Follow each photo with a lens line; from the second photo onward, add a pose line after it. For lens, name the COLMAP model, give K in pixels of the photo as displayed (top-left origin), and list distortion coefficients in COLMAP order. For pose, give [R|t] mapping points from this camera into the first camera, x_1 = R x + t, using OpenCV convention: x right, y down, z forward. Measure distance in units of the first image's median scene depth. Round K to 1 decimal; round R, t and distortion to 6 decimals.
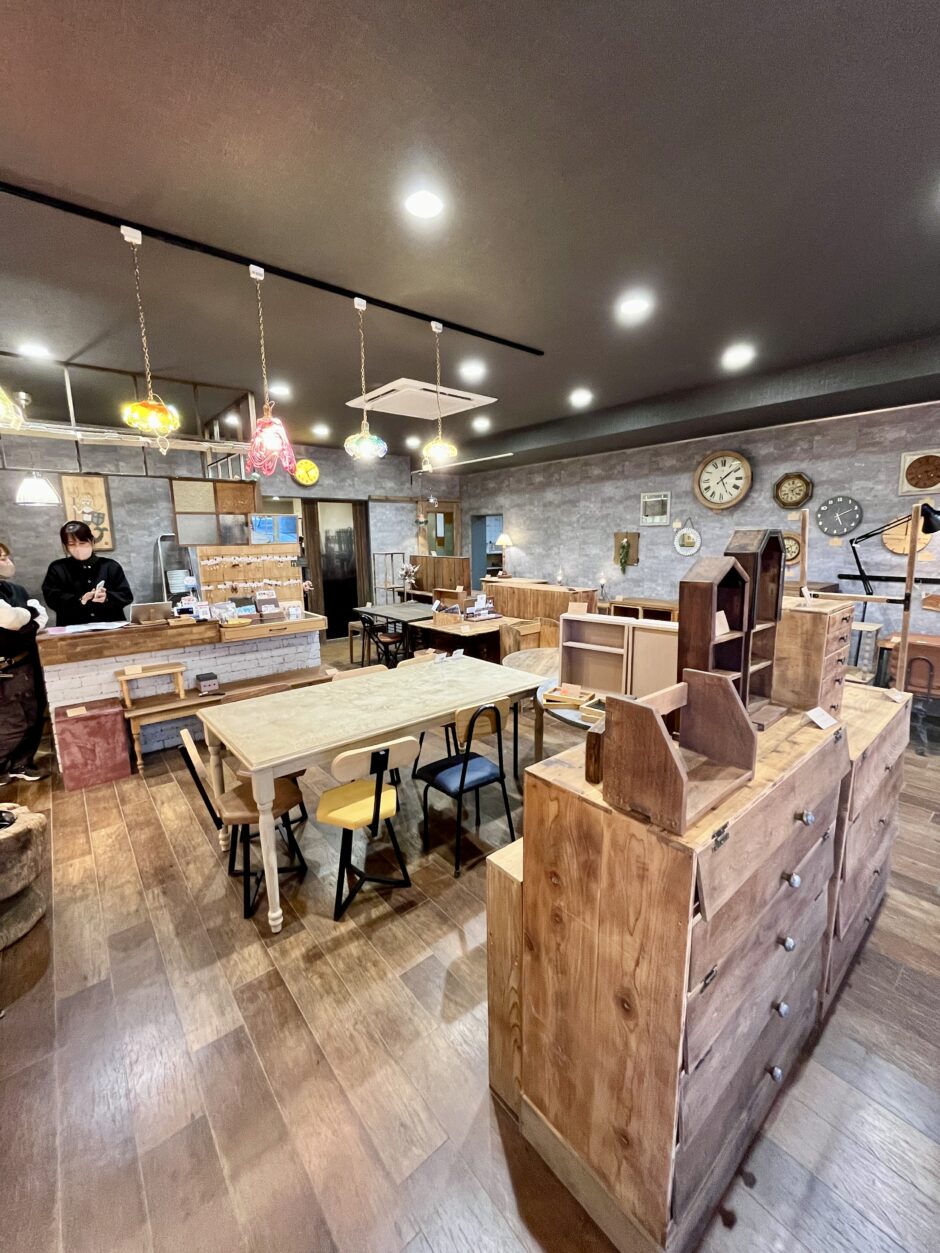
lens RADIAL K [[503.0, 0, 470.0], [0, 503.0, 626.5], [0, 0, 1]] dist [-0.001880, -0.000126]
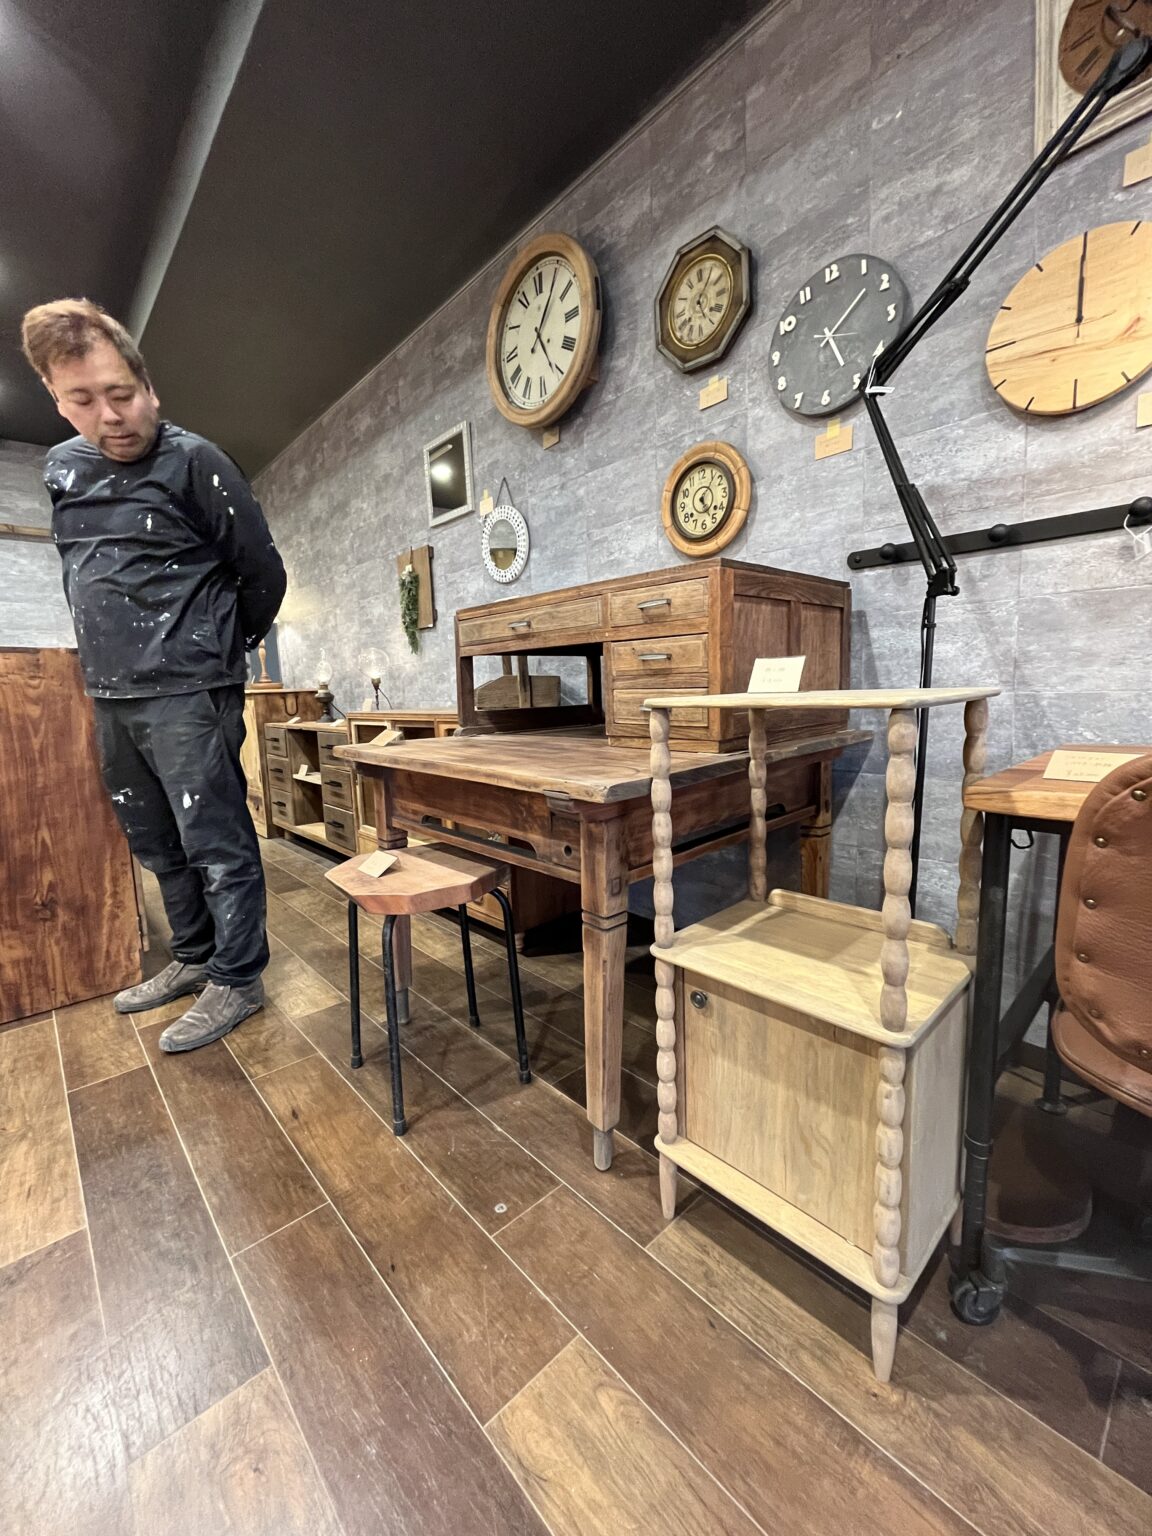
lens RADIAL K [[616.7, 0, 576.0], [0, 616.7, 768.0], [0, 0, 1]] dist [-0.001880, -0.000126]
pose [[0.998057, -0.027921, 0.055703, 0.503099], [0.030616, 0.998372, -0.048125, 0.023627], [-0.054268, 0.049737, 0.997287, 0.605436]]
